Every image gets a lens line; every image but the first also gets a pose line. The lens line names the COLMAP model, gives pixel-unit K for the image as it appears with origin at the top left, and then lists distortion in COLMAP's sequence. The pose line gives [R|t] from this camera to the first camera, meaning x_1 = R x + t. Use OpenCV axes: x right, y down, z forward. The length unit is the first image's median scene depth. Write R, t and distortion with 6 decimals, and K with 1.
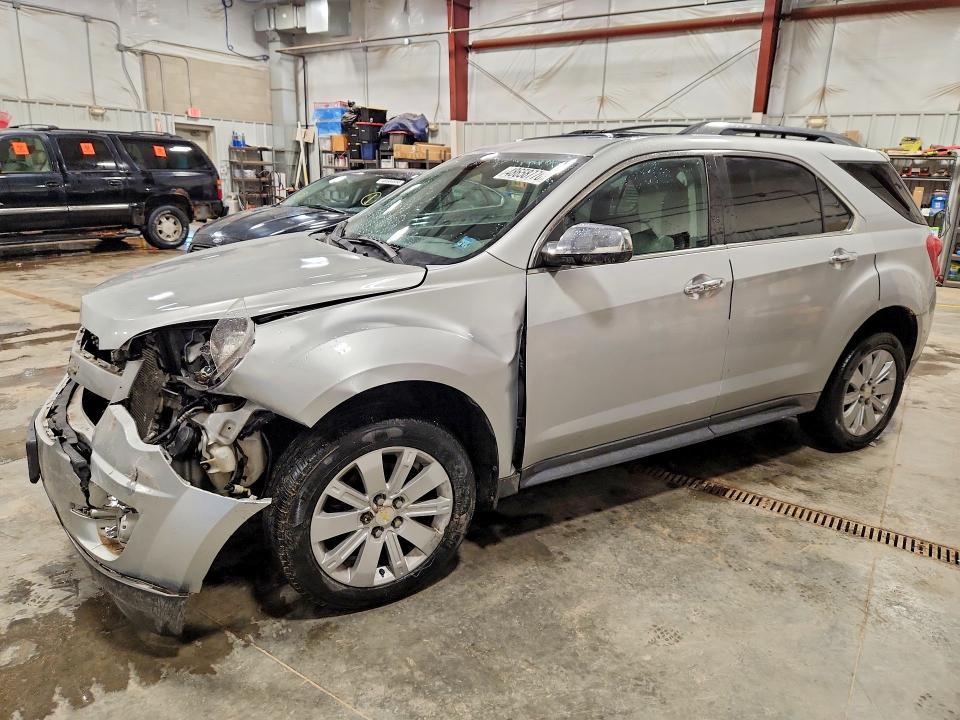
lens RADIAL K [[660.5, 0, 480.0], [0, 660.5, 360.0], [0, 0, 1]] dist [0.081141, -0.083019]
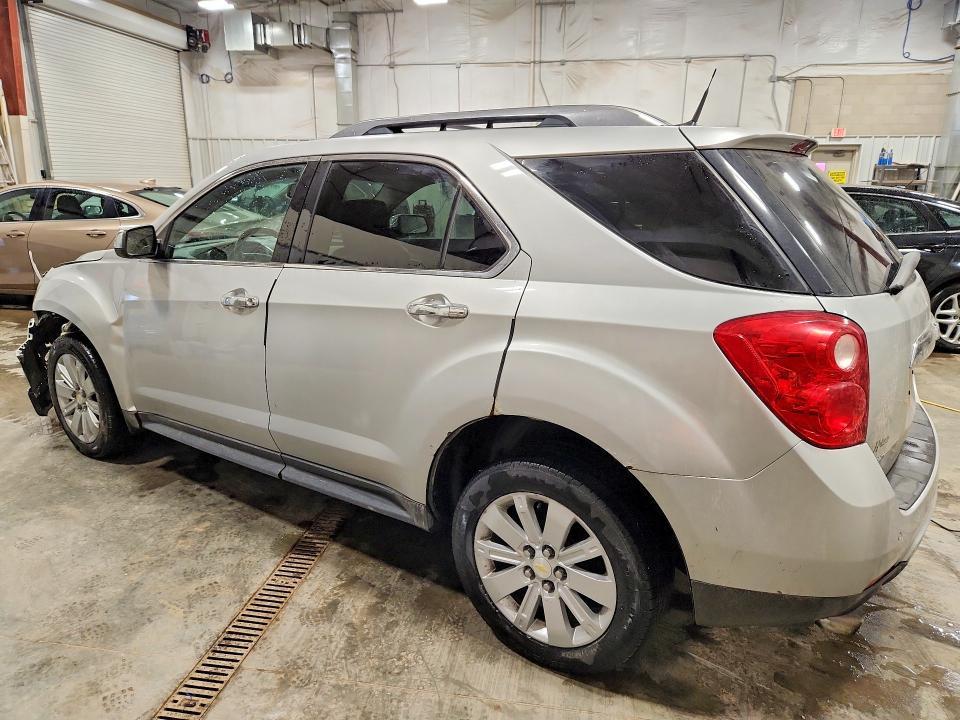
lens RADIAL K [[660.5, 0, 480.0], [0, 660.5, 360.0], [0, 0, 1]] dist [0.081141, -0.083019]
pose [[0.394999, 0.207859, -0.894858, 0.441036], [-0.241511, 0.963300, 0.117151, -0.073460], [0.886368, 0.169844, 0.430703, 0.300089]]
